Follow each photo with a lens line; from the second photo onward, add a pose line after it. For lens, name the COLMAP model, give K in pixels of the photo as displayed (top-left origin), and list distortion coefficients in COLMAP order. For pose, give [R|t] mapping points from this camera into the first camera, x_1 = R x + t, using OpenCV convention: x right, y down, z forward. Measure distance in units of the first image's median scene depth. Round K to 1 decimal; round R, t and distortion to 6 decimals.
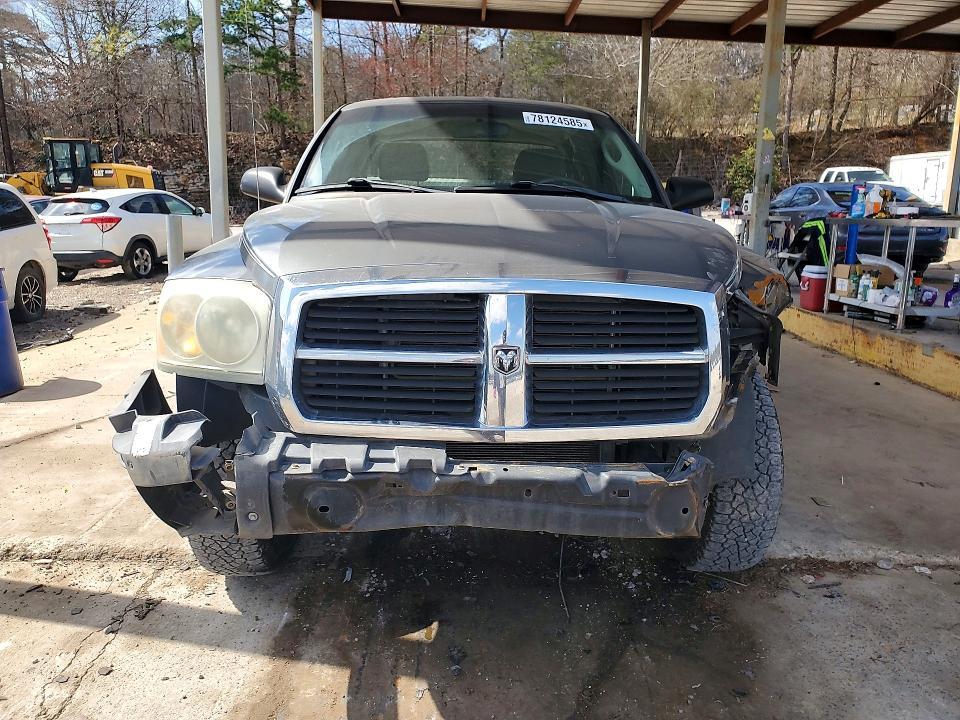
lens RADIAL K [[742.3, 0, 481.3], [0, 742.3, 359.5], [0, 0, 1]] dist [0.014400, 0.015700]
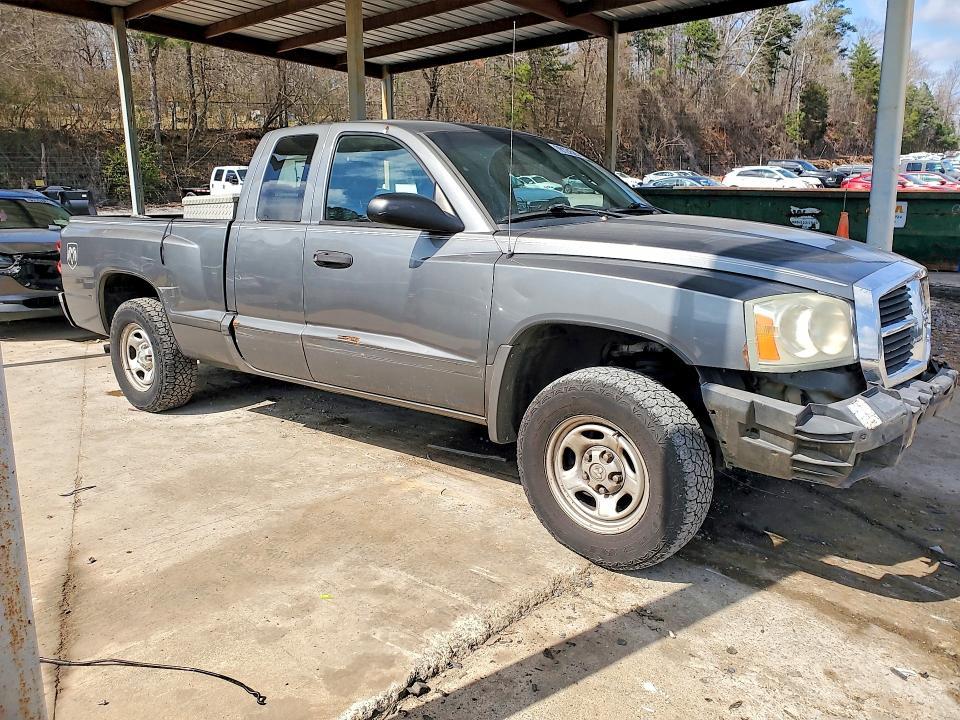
lens RADIAL K [[742.3, 0, 481.3], [0, 742.3, 356.9], [0, 0, 1]] dist [0.014400, 0.015700]
pose [[0.673981, -0.178384, 0.716888, -1.161756], [0.176298, 0.981209, 0.078410, -0.138723], [-0.717404, 0.073539, 0.692765, 0.353507]]
